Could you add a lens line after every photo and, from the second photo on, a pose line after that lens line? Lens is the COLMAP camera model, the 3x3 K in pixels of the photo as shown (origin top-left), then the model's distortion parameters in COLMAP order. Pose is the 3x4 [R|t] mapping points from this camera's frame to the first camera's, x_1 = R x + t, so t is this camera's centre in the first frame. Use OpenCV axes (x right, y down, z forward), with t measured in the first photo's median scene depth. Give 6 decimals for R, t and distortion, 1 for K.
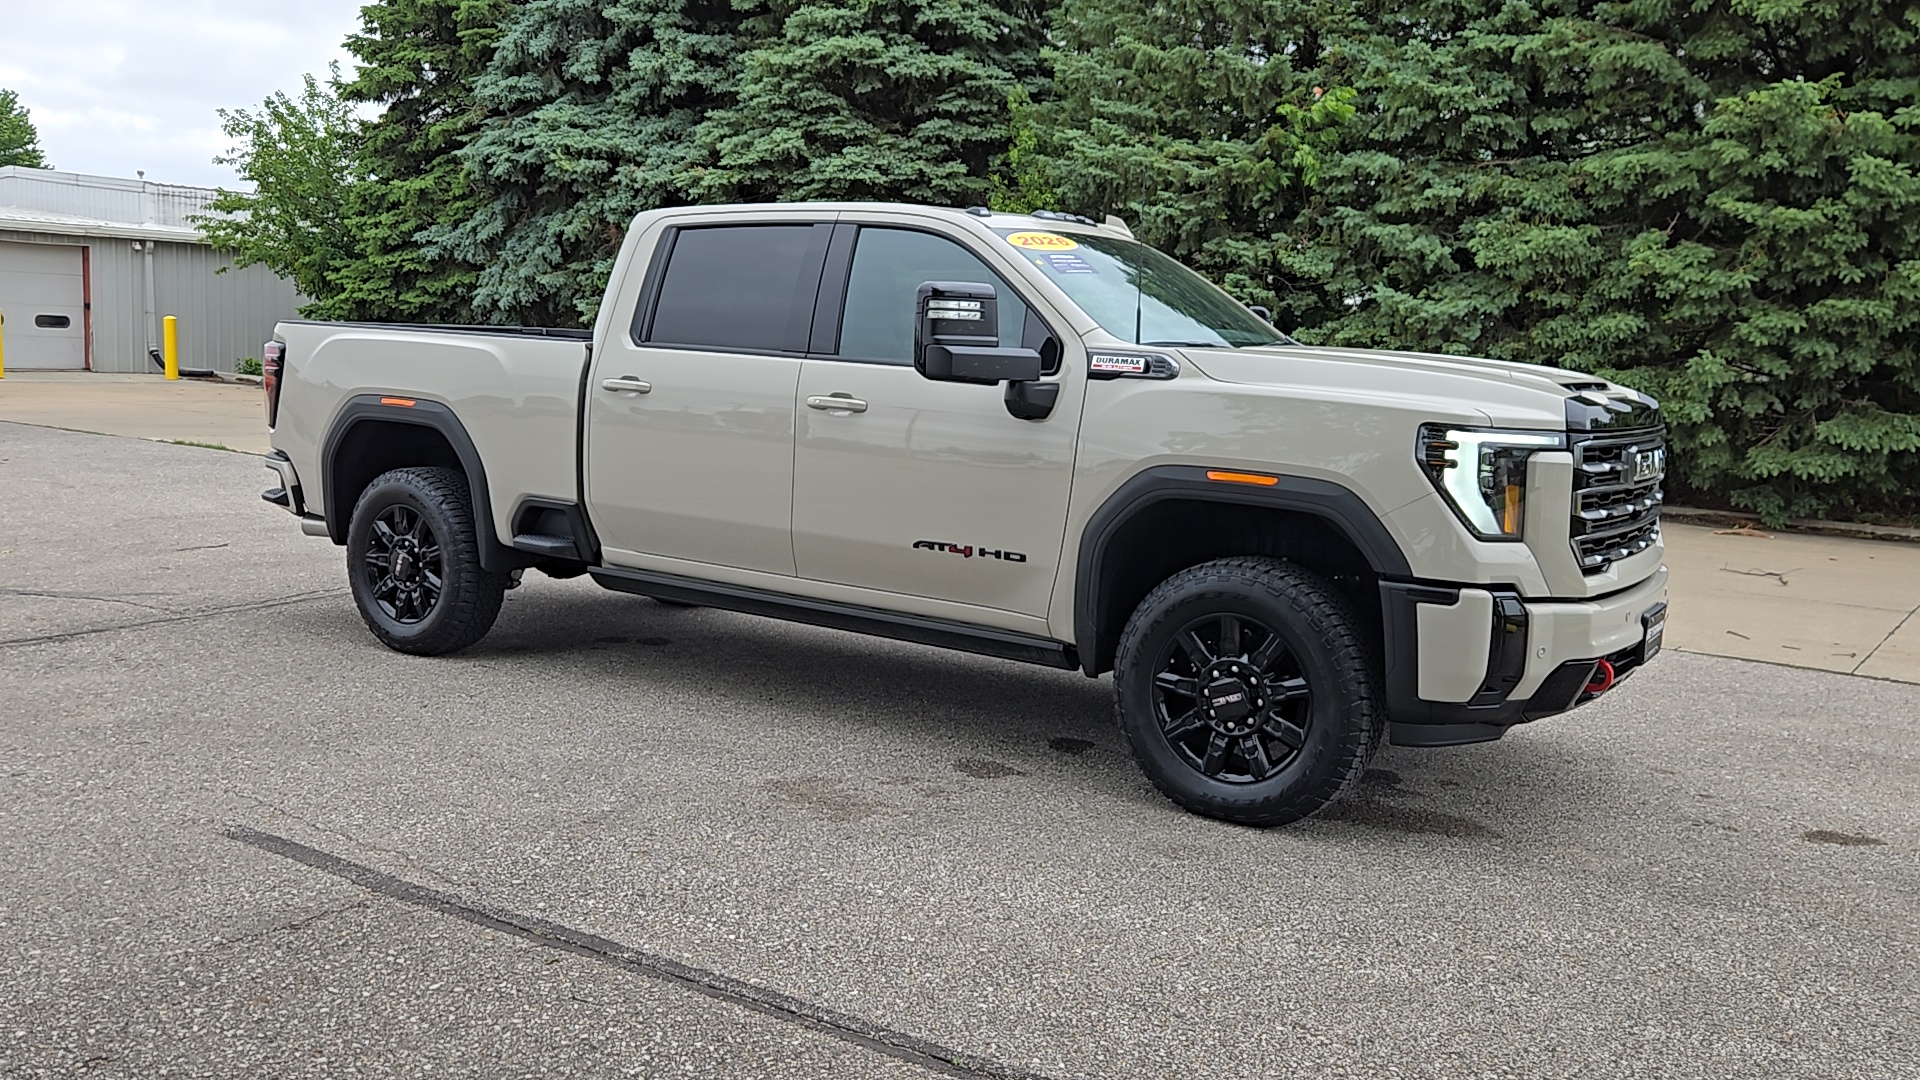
lens RADIAL K [[1584.0, 0, 960.0], [0, 1584.0, 540.0], [0, 0, 1]] dist [0.018433, 0.018786]
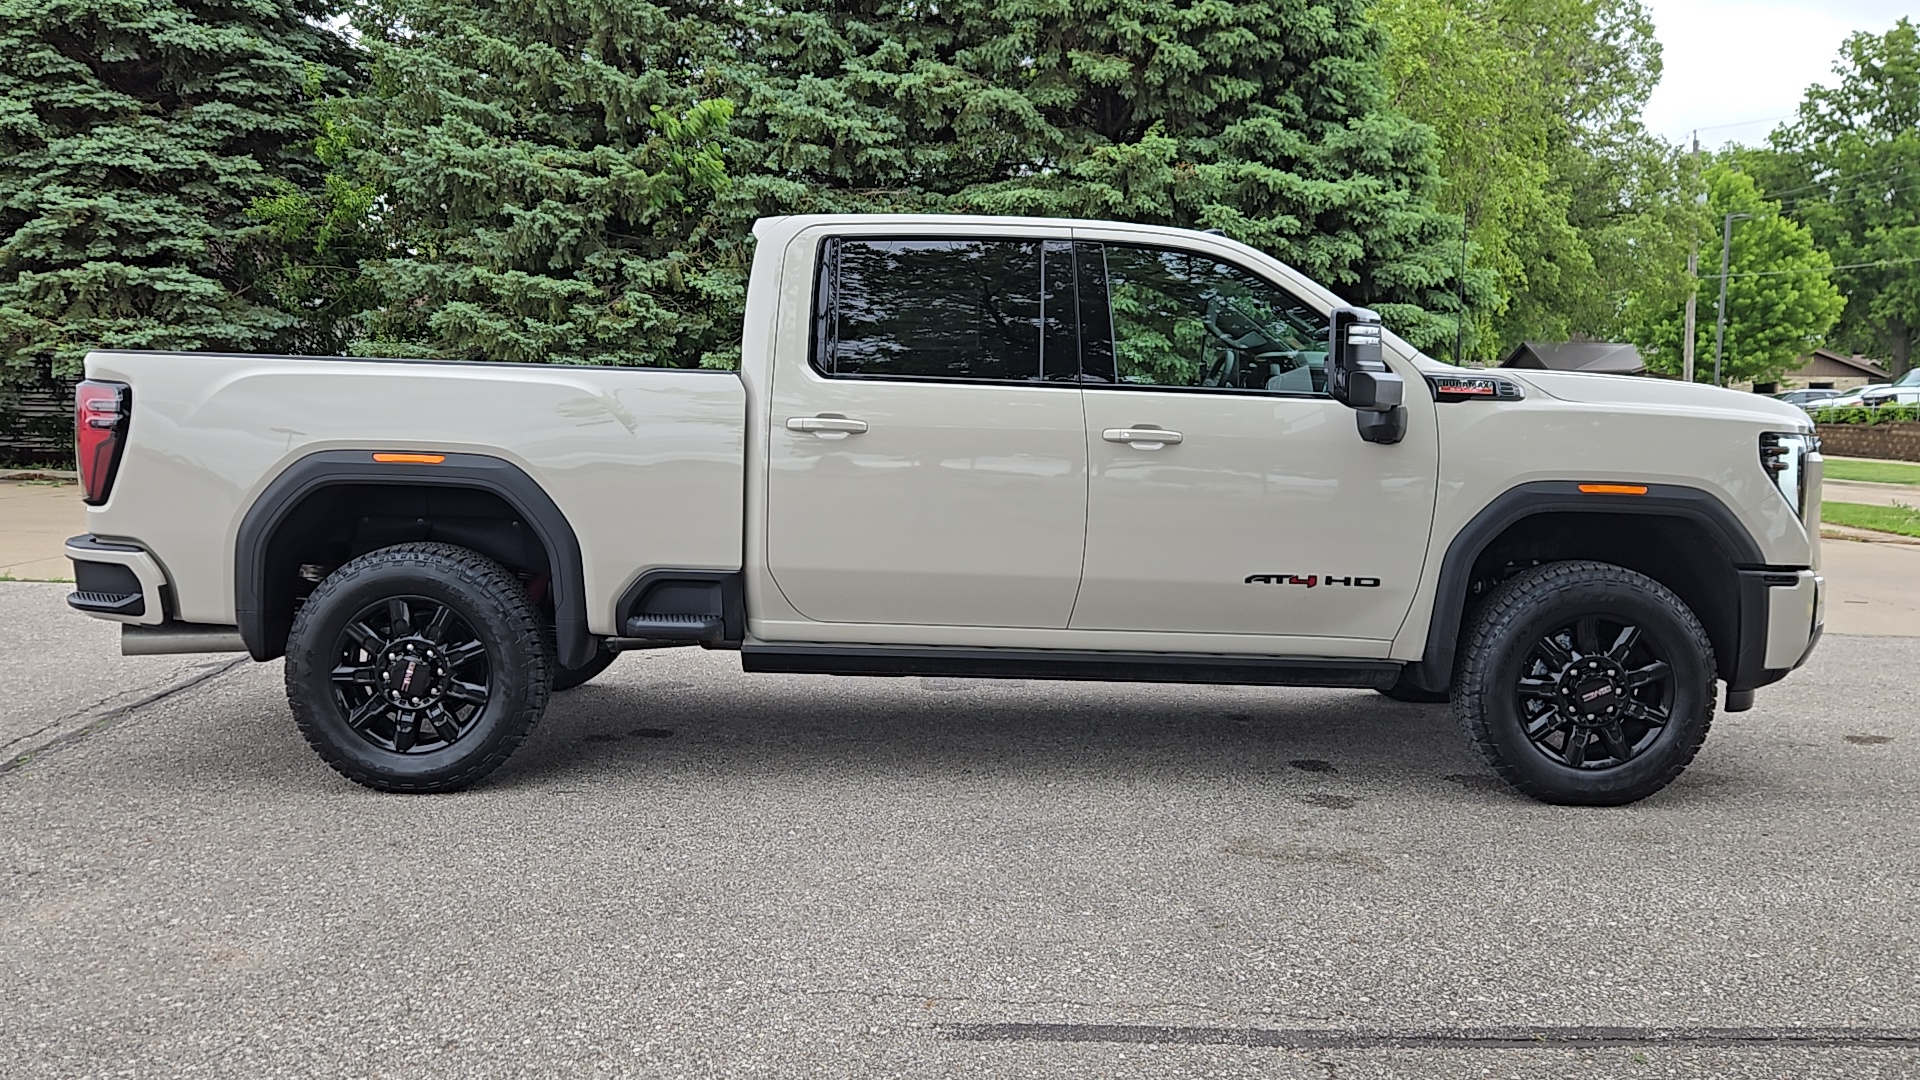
lens RADIAL K [[1587.2, 0, 960.0], [0, 1587.2, 540.0], [0, 0, 1]] dist [0.017200, -0.014301]
pose [[0.819725, -0.074255, 0.567924, -0.252501], [0.079747, 0.996699, 0.015211, -0.017489], [-0.567178, 0.032821, 0.822941, 0.109136]]
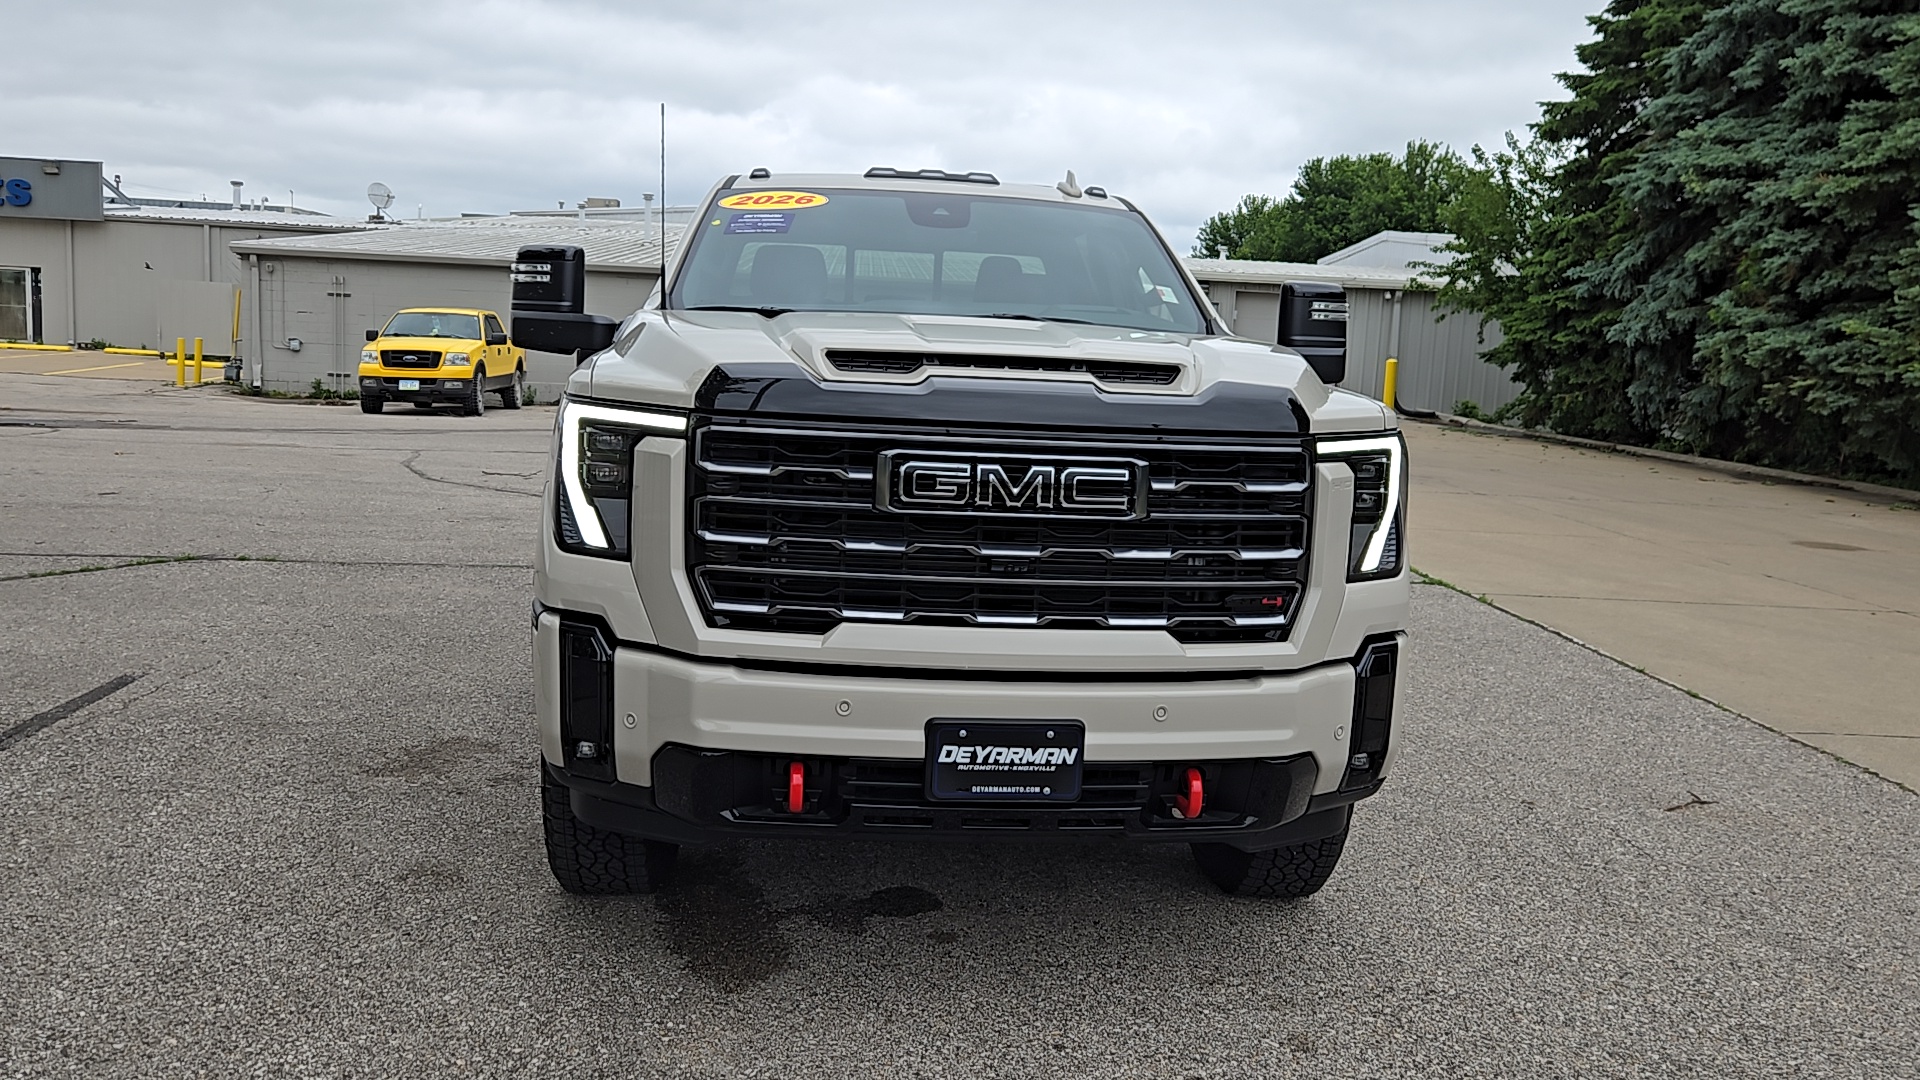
lens RADIAL K [[1587.2, 0, 960.0], [0, 1587.2, 540.0], [0, 0, 1]] dist [0.017200, -0.014301]
pose [[0.634138, 0.092358, -0.767684, 0.293290], [-0.119764, 0.992591, 0.020486, -0.012071], [0.763888, 0.078950, 0.640501, 0.193641]]
